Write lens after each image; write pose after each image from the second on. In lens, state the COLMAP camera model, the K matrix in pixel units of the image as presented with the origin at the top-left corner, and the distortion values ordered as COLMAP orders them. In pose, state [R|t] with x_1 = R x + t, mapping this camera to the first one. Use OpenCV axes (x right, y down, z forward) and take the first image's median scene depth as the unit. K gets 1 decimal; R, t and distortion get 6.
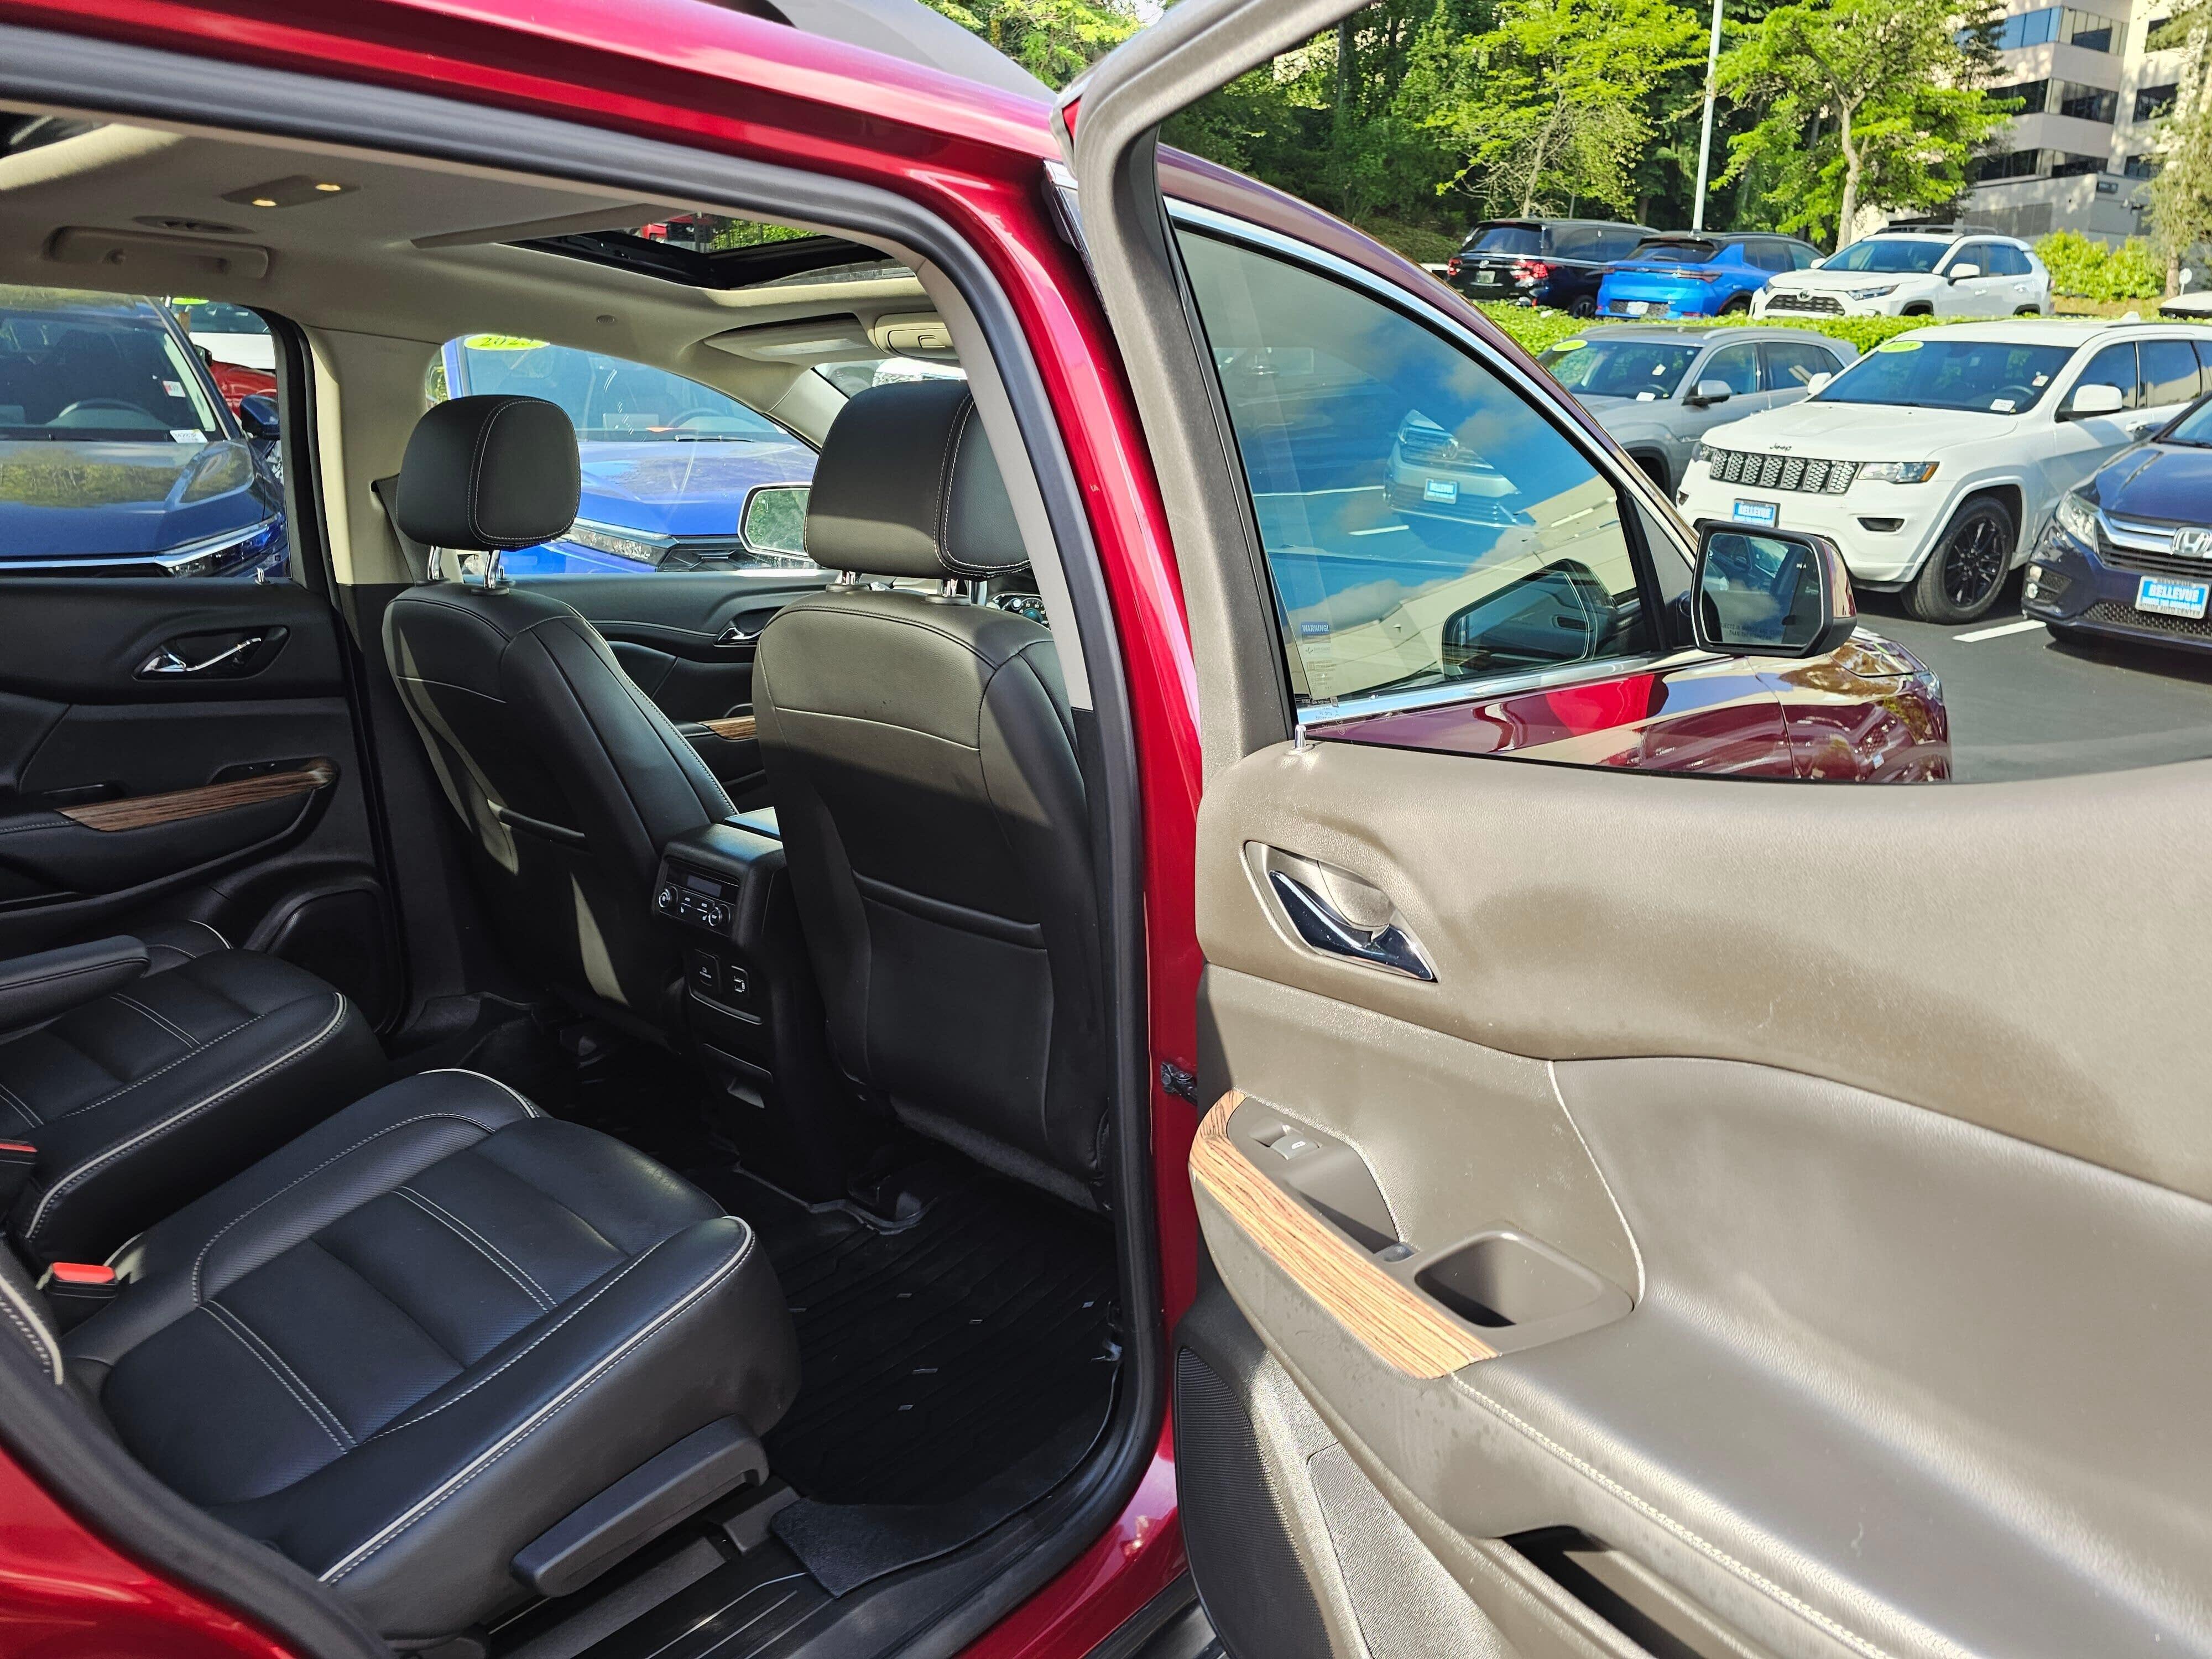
lens RADIAL K [[1463.3, 0, 1130.5], [0, 1463.3, 842.5], [0, 0, 1]] dist [0.036568, -0.019341]
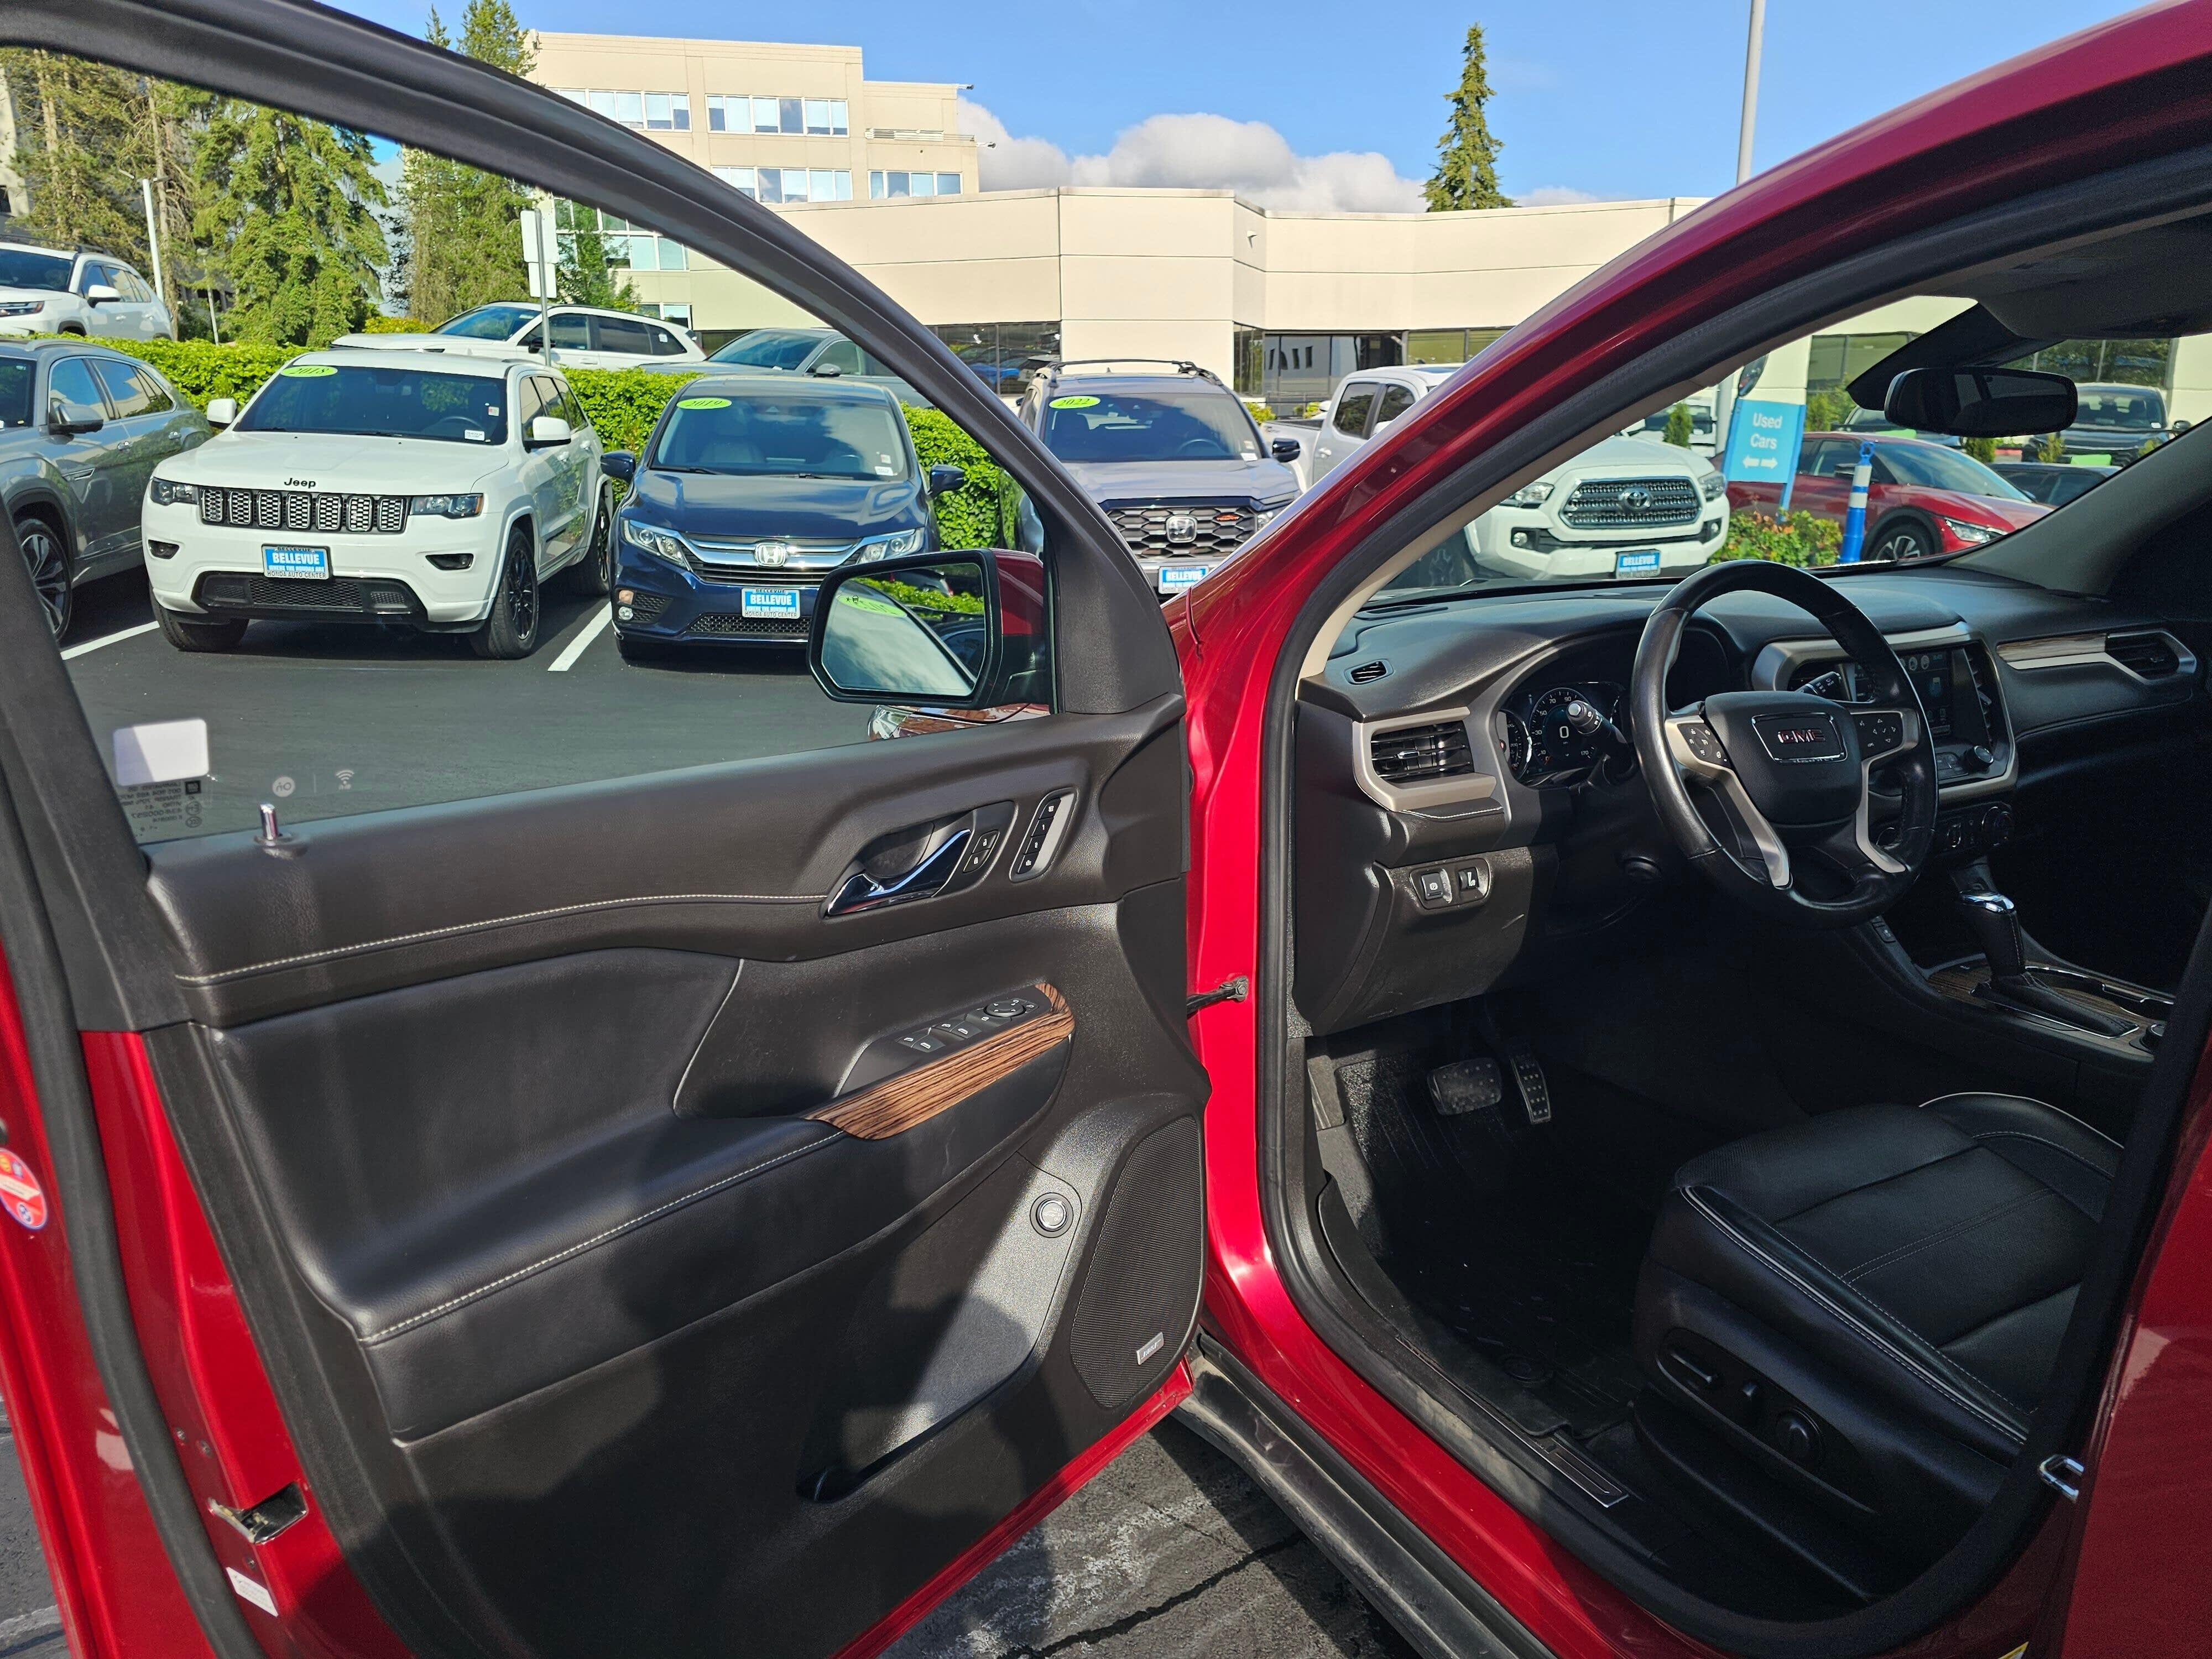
lens RADIAL K [[1502.1, 0, 1110.0], [0, 1502.1, 810.7], [0, 0, 1]] dist [0.048290, -0.035293]
pose [[0.374297, -0.226593, 0.899198, -0.067103], [0.271572, 0.953955, 0.127348, -0.023169], [-0.886651, 0.196532, 0.418599, 0.082594]]
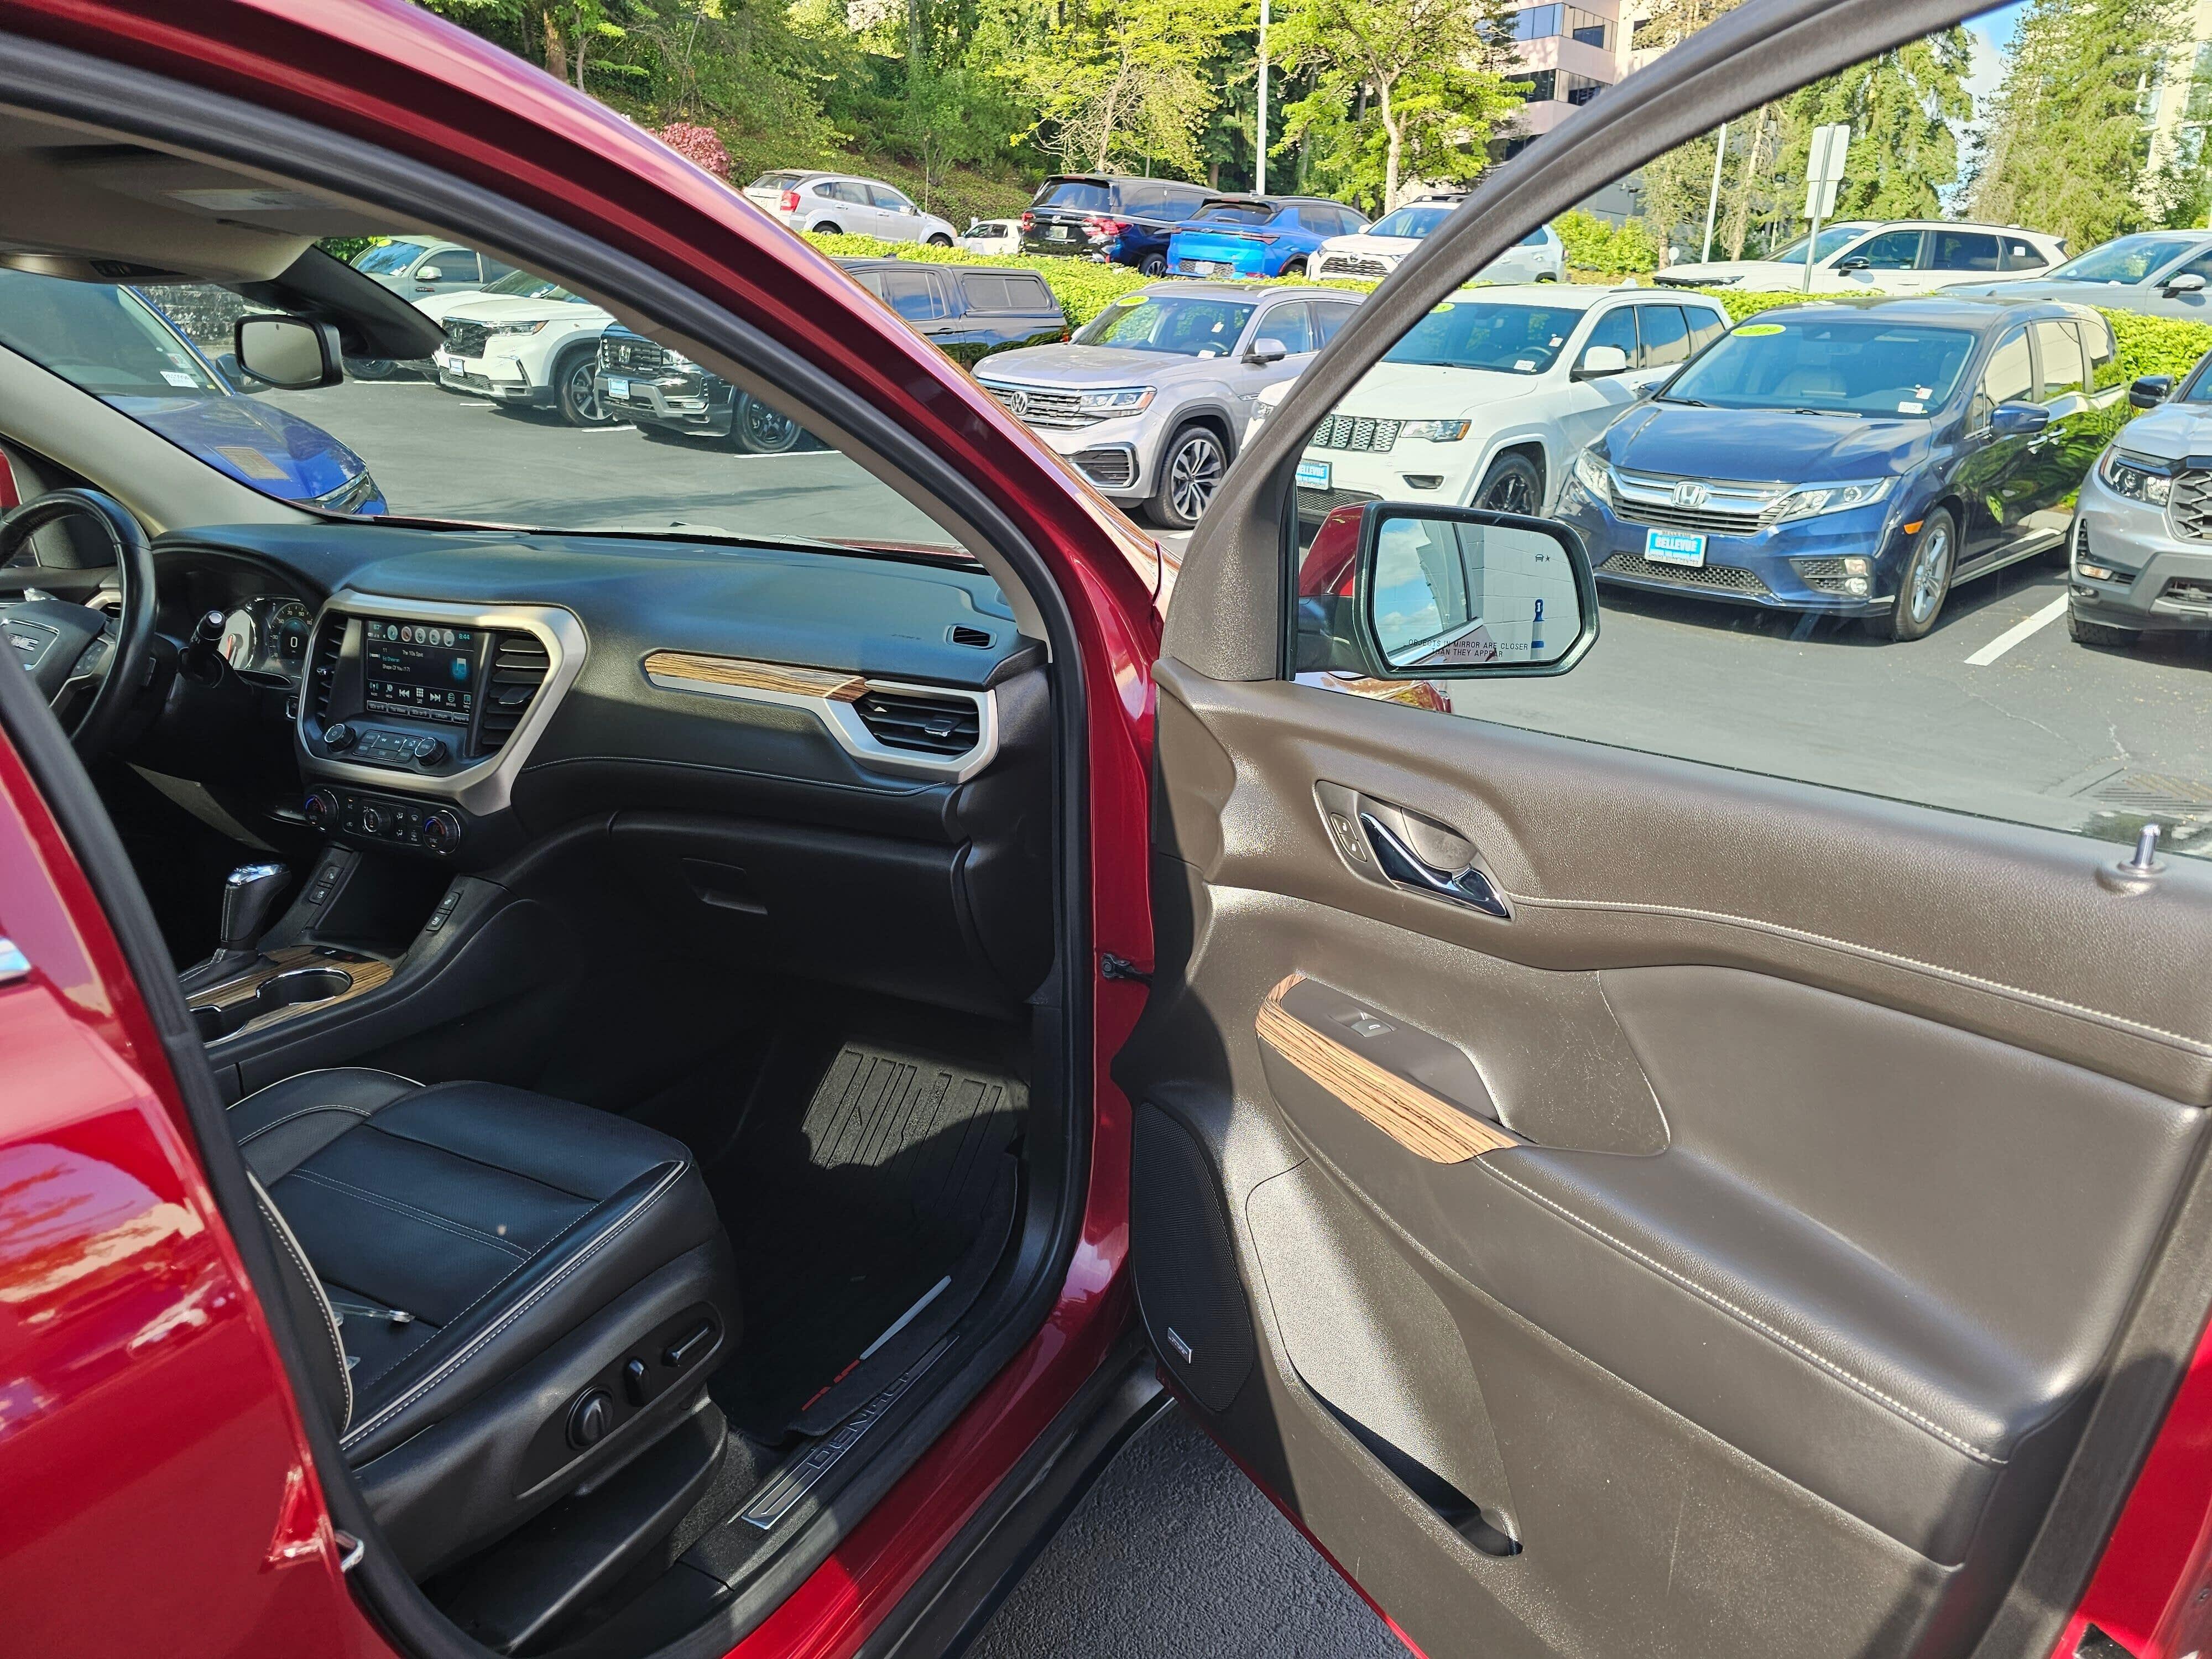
lens RADIAL K [[1451.3, 0, 1106.0], [0, 1451.3, 829.5], [0, 0, 1]] dist [0.049912, -0.037640]
pose [[0.971117, -0.067255, 0.228928, 0.013505], [0.062510, 0.997654, 0.027923, -0.004812], [-0.230269, -0.012806, 0.973043, 0.018394]]
